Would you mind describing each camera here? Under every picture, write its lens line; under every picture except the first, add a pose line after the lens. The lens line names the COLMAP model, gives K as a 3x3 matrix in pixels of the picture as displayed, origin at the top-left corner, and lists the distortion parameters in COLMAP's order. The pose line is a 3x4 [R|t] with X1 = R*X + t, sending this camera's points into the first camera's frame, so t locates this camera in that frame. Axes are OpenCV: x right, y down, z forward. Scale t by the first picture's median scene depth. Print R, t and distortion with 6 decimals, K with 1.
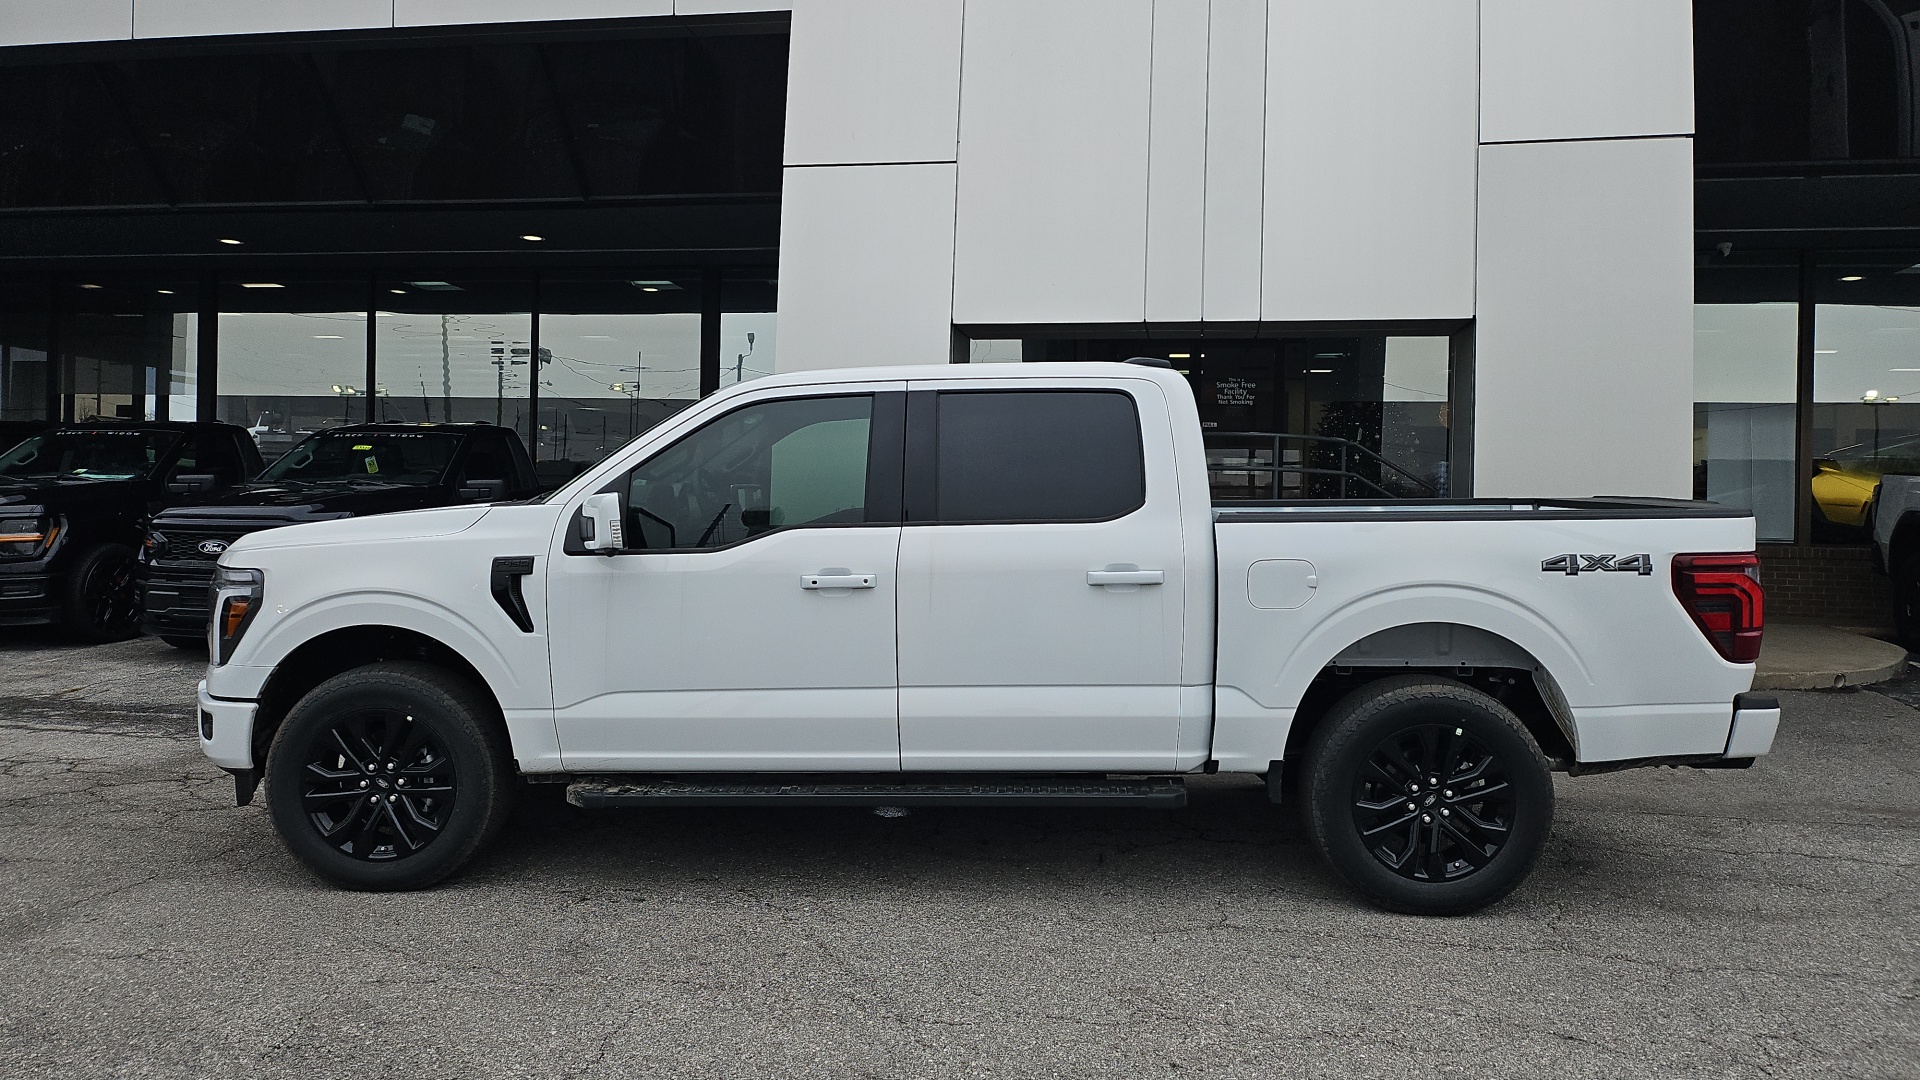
lens RADIAL K [[1326.8, 0, 867.5], [0, 1326.8, 534.8], [0, 0, 1]] dist [-0.000848, -0.002392]
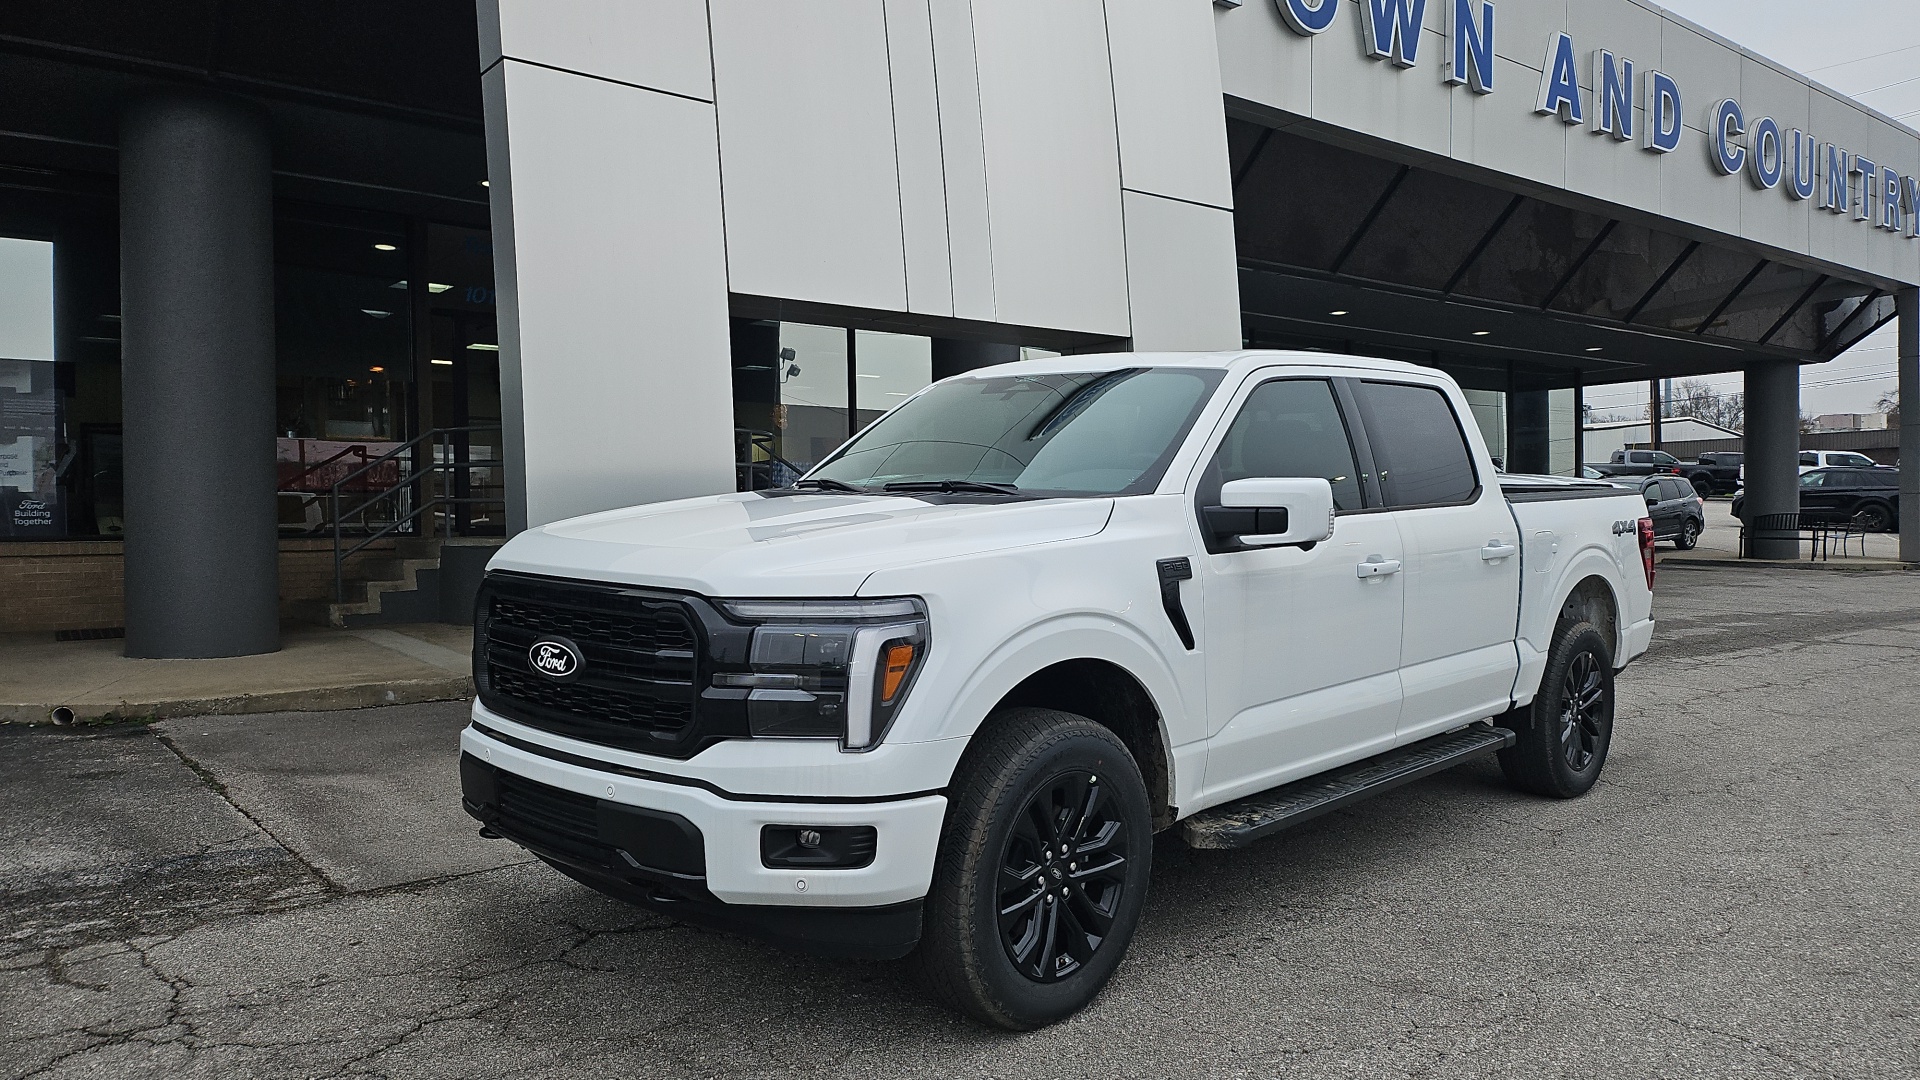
lens RADIAL K [[1394.3, 0, 960.0], [0, 1394.3, 540.0], [0, 0, 1]] dist [0.018957, -0.002086]
pose [[0.653570, -0.034853, 0.756063, -0.981184], [0.032297, 0.999314, 0.018148, -0.014016], [-0.756177, 0.012557, 0.654247, 0.531179]]
